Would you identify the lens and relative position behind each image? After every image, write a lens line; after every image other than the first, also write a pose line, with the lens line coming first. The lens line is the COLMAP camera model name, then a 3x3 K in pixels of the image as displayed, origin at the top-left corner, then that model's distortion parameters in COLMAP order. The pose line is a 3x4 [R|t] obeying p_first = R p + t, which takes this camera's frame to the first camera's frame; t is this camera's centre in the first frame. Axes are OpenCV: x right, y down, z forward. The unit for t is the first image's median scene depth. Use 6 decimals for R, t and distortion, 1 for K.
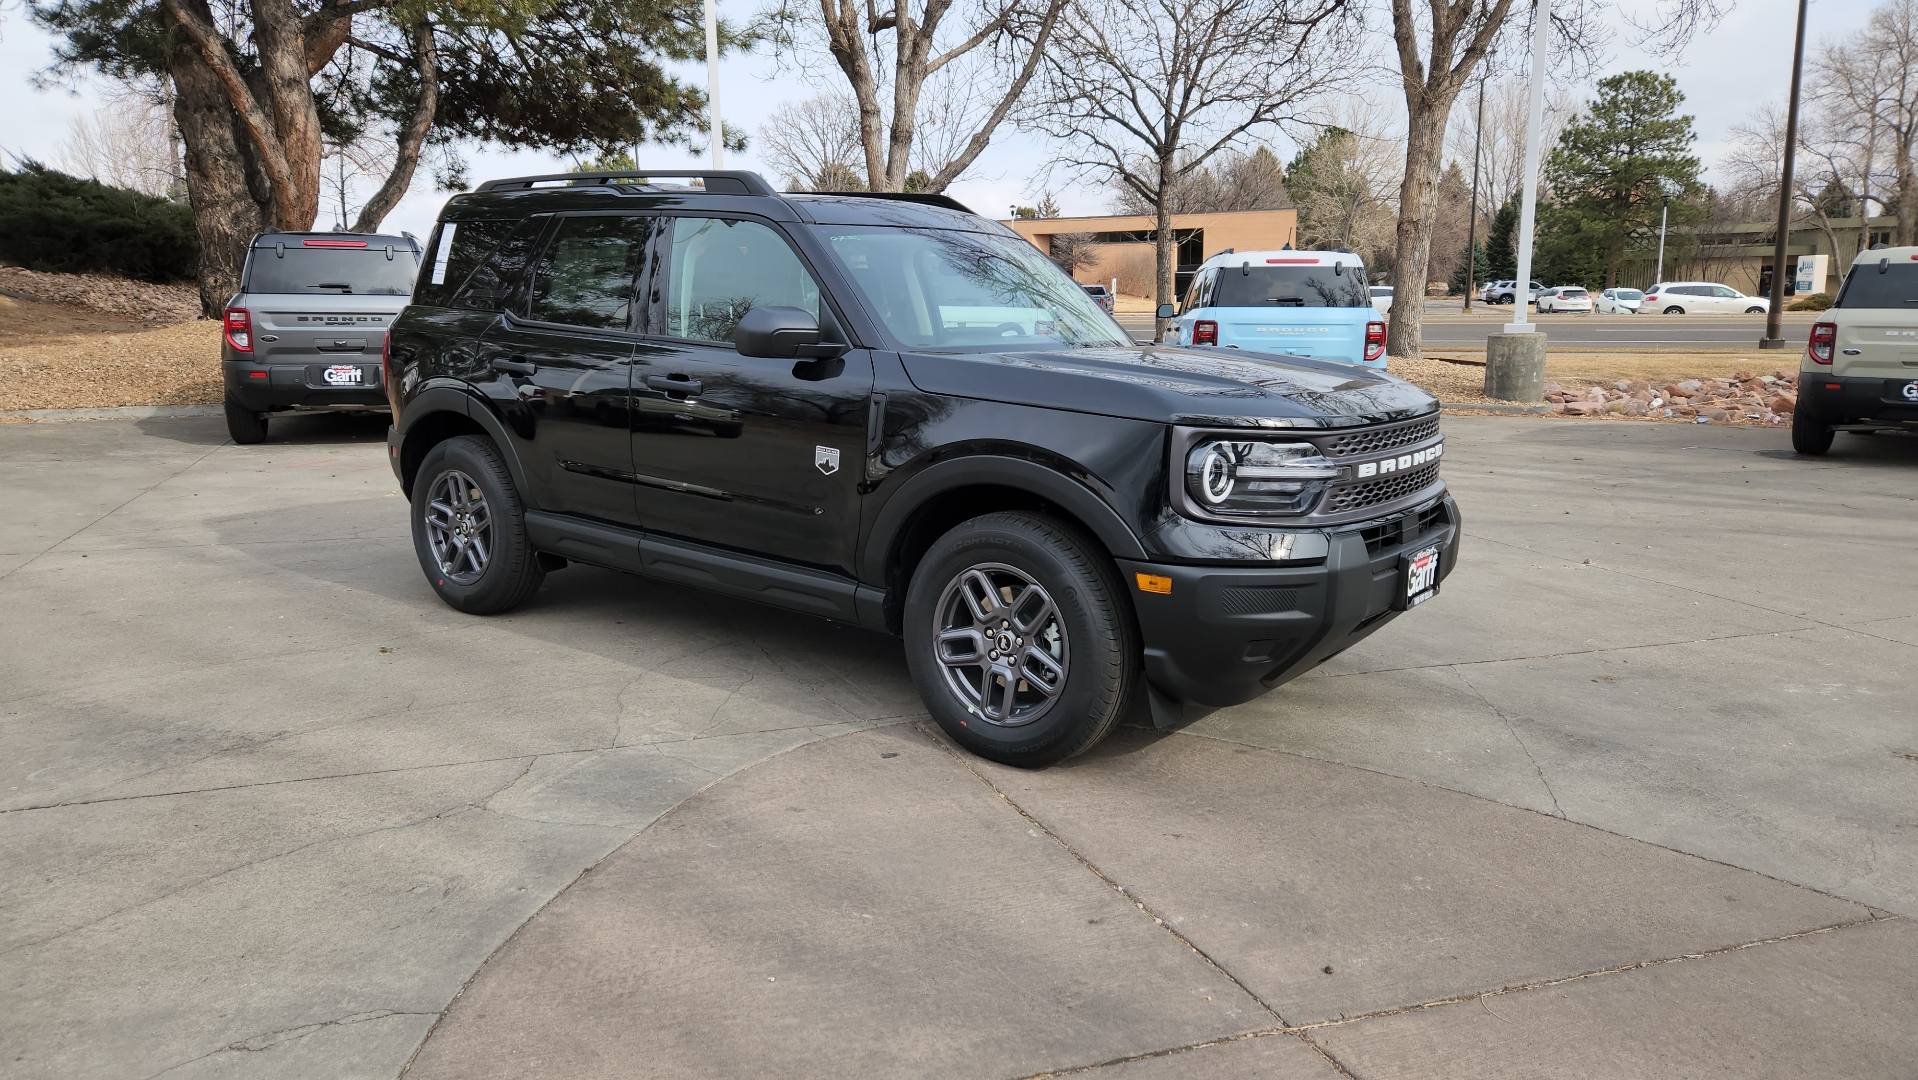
lens RADIAL K [[1279.5, 0, 935.2], [0, 1279.5, 544.7], [0, 0, 1]] dist [0.068563, -0.053172]
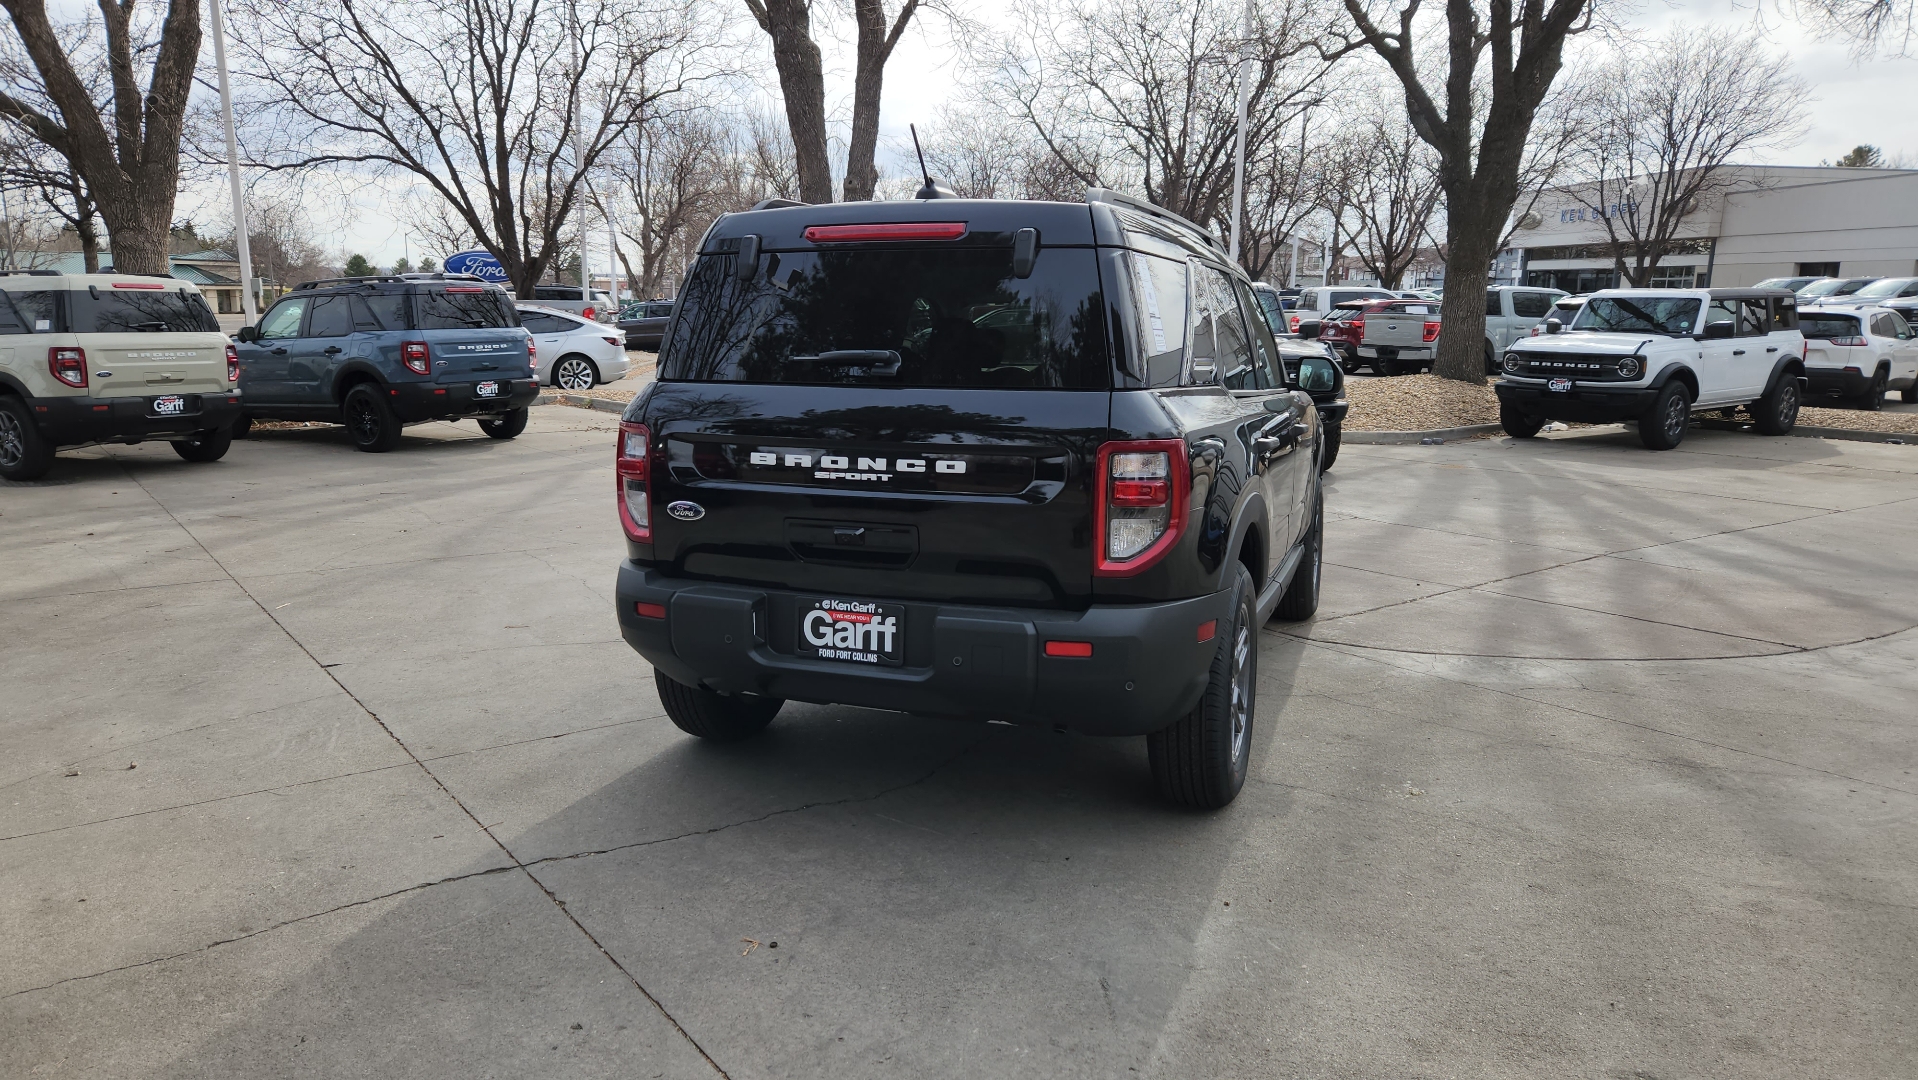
lens RADIAL K [[1275.6, 0, 932.9], [0, 1275.6, 528.5], [0, 0, 1]] dist [0.067859, -0.052529]
pose [[-0.287384, -0.162870, 0.943866, -0.486710], [0.173027, 0.960396, 0.218405, -0.139876], [-0.942057, 0.226080, -0.247822, 0.652043]]
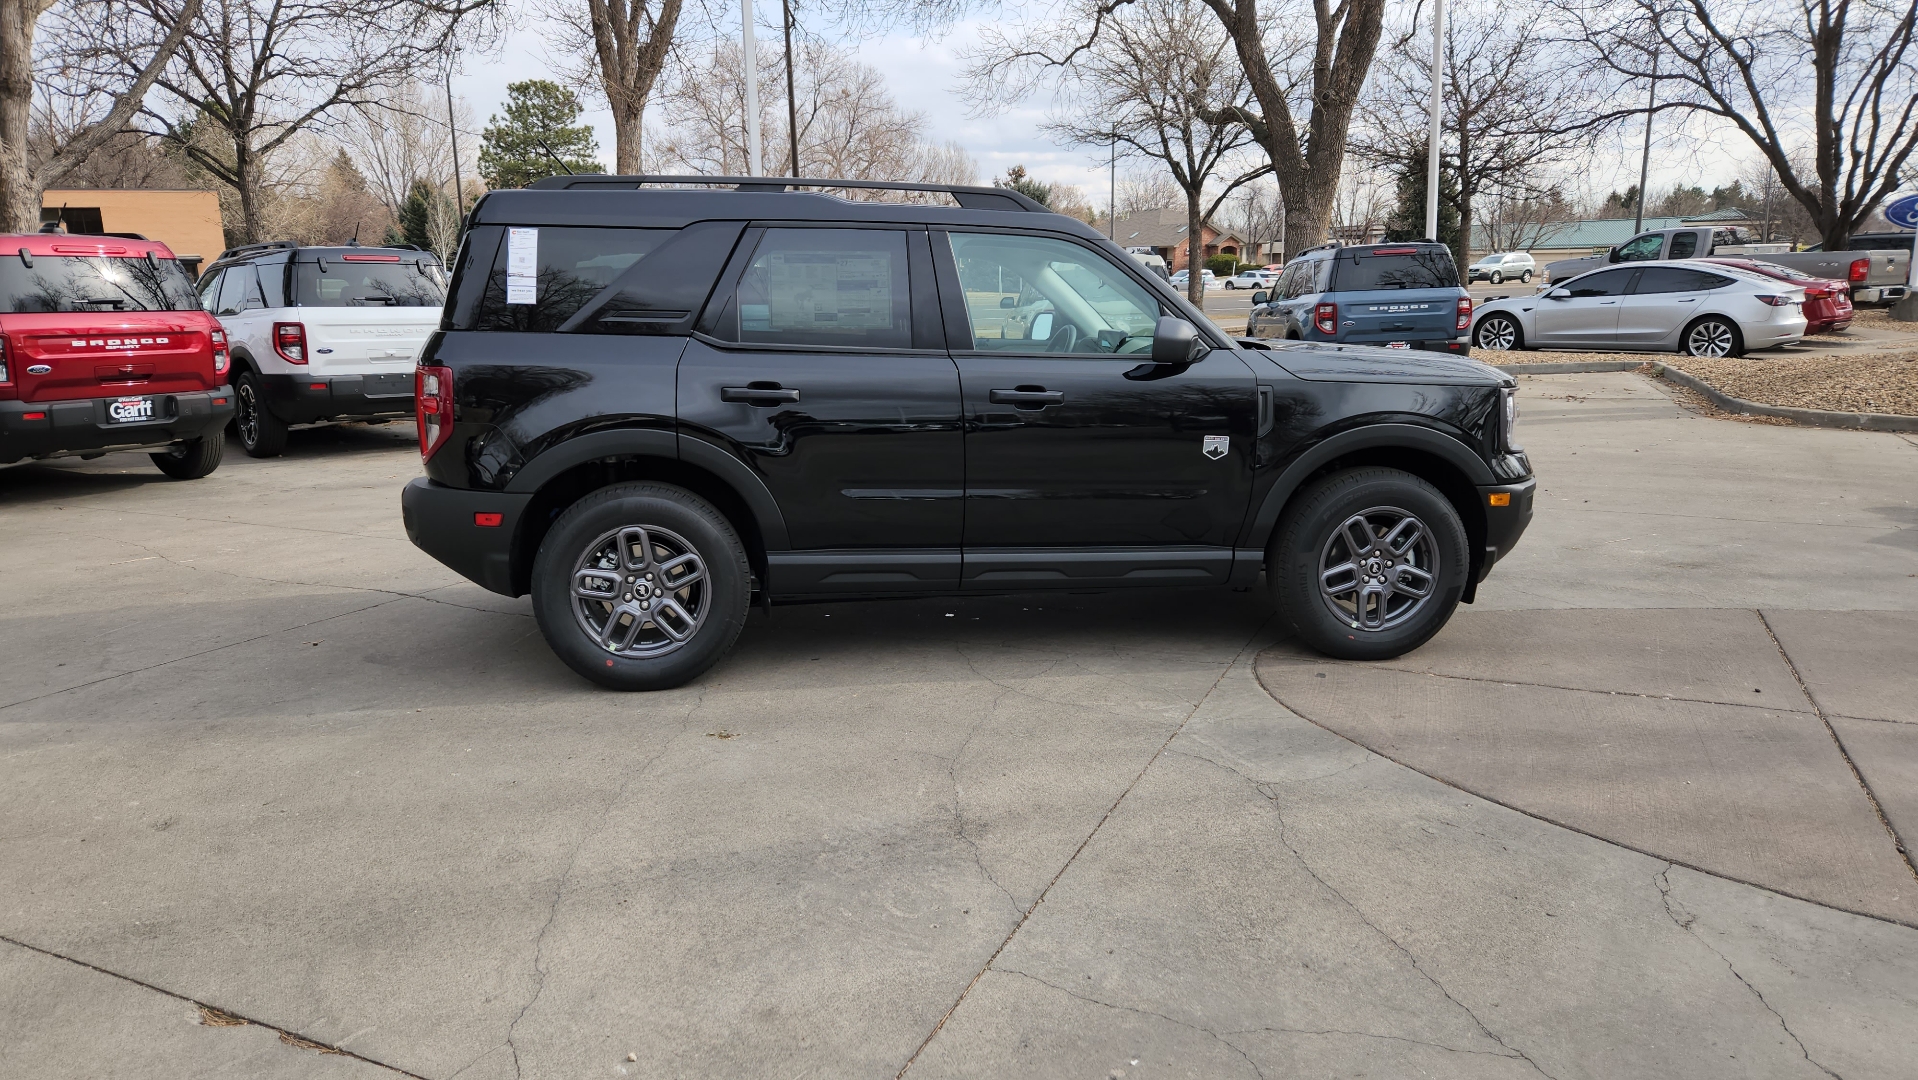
lens RADIAL K [[1279.5, 0, 939.6], [0, 1279.5, 548.3], [0, 0, 1]] dist [0.068563, -0.053172]
pose [[0.693683, -0.157256, 0.702904, -0.404444], [0.150063, 0.986015, 0.072500, -0.035945], [-0.704475, 0.055188, 0.707580, 0.131727]]
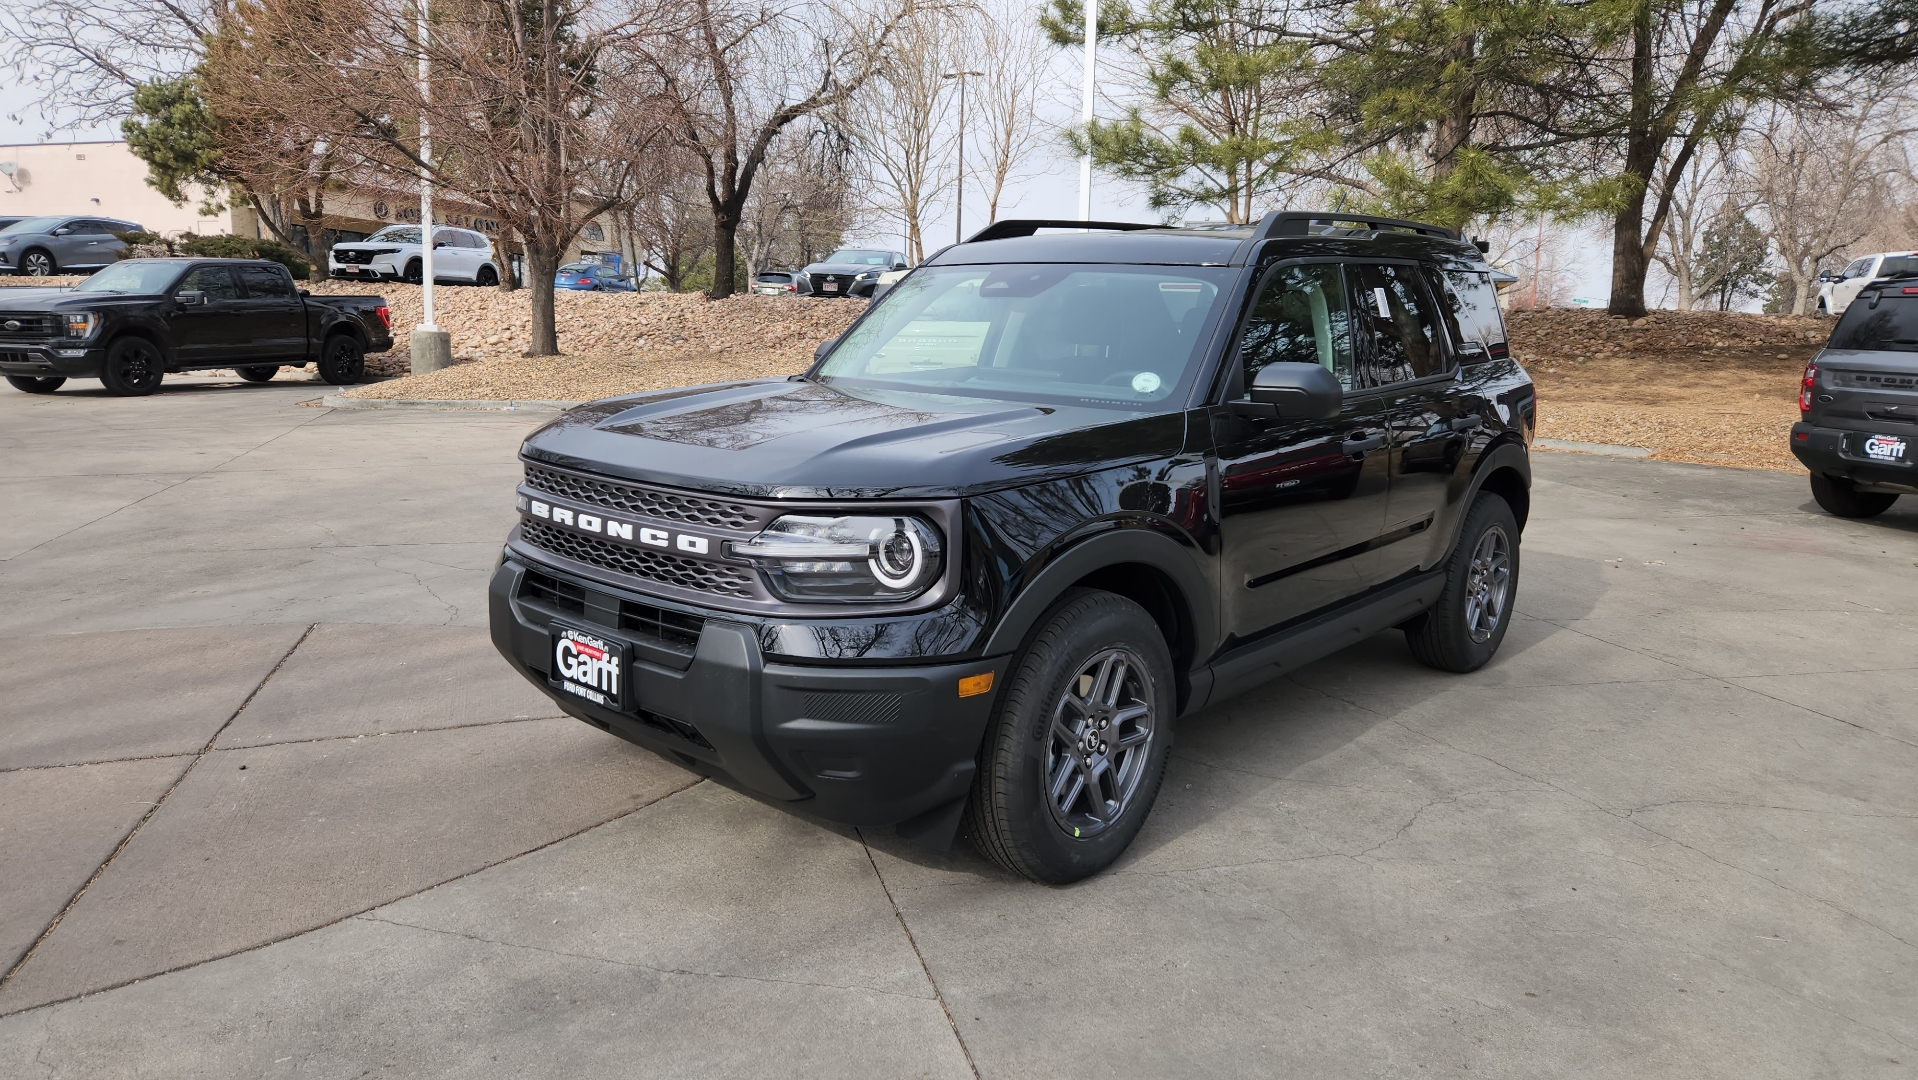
lens RADIAL K [[1275.6, 0, 929.6], [0, 1275.6, 542.1], [0, 0, 1]] dist [0.067859, -0.052529]
pose [[-0.083000, 0.165734, -0.982671, 0.410610], [-0.214692, 0.959945, 0.180035, -0.088040], [0.973149, 0.225914, -0.044093, 0.439284]]
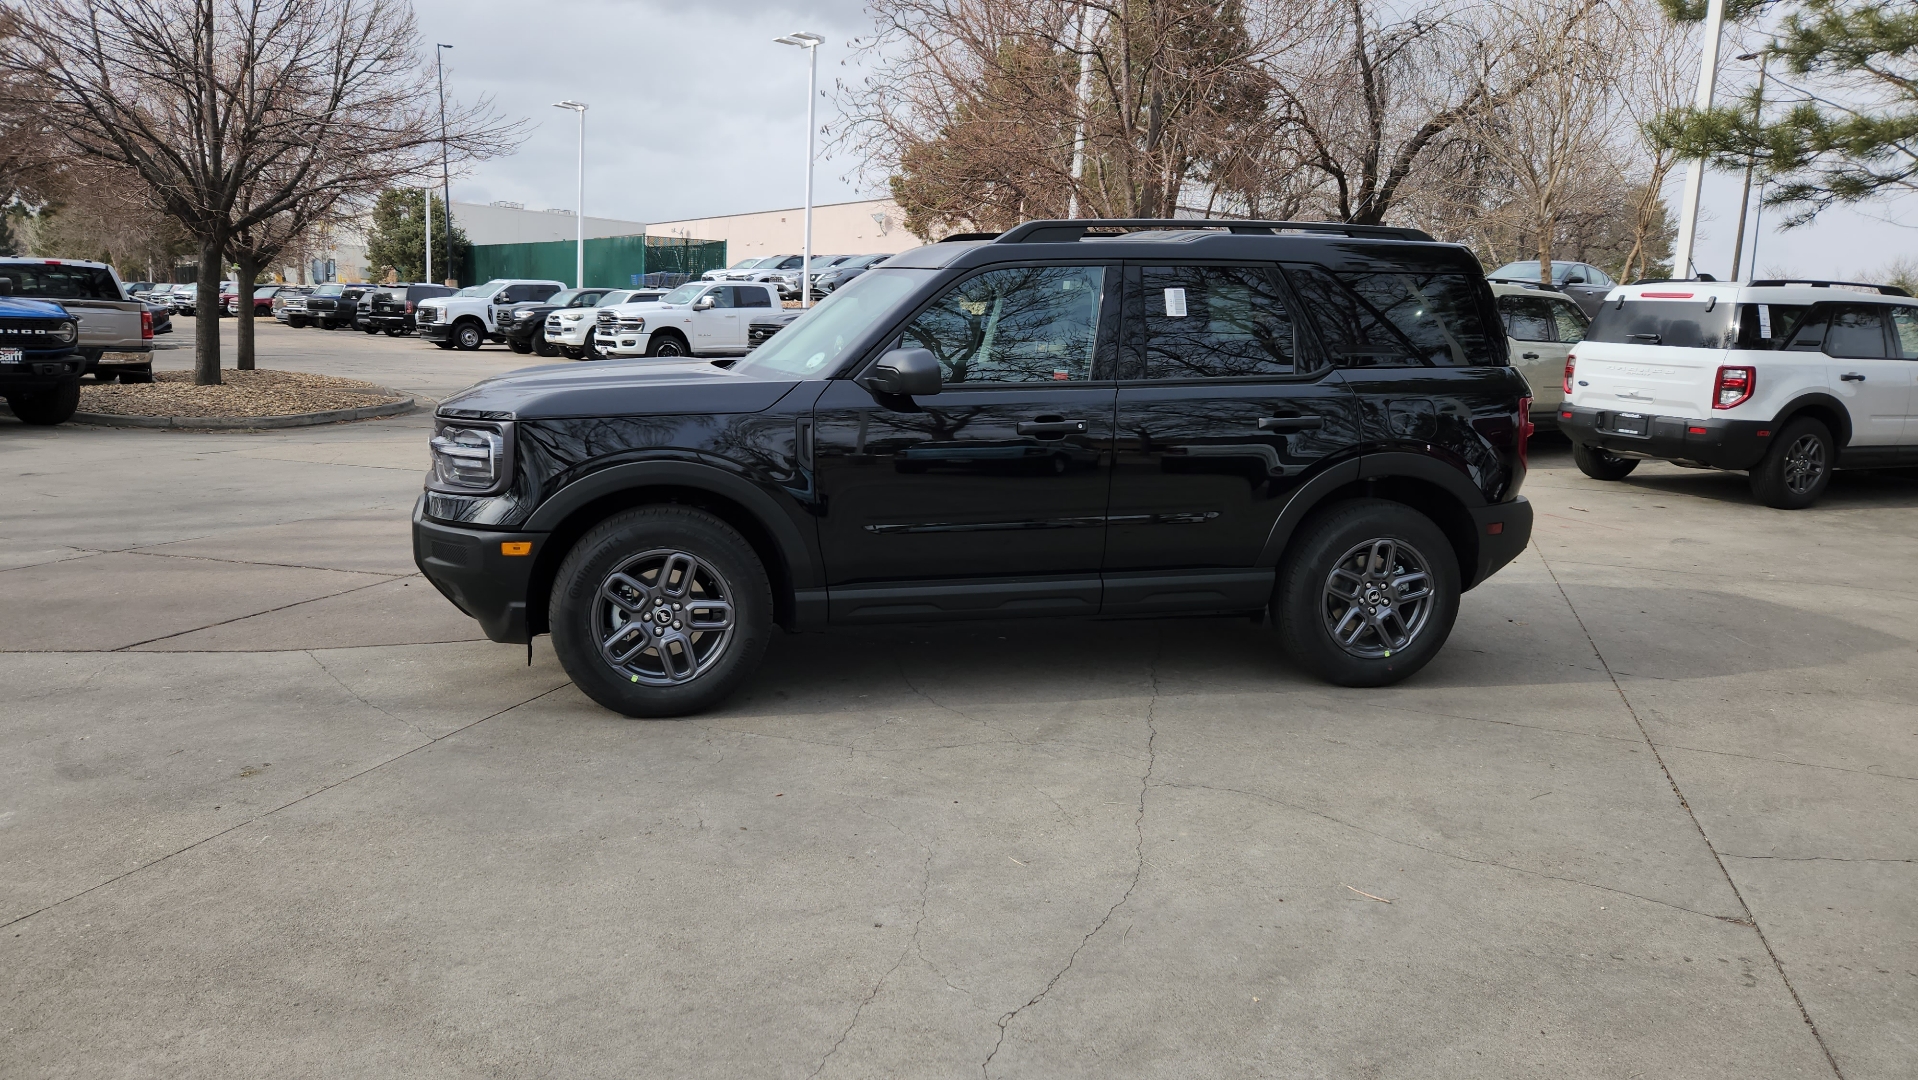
lens RADIAL K [[1275.6, 0, 921.7], [0, 1275.6, 529.6], [0, 0, 1]] dist [0.067859, -0.052529]
pose [[-0.637546, 0.099971, -0.763899, 0.375210], [-0.185563, 0.942427, 0.278205, -0.151887], [0.747731, 0.319119, -0.582290, 0.763624]]
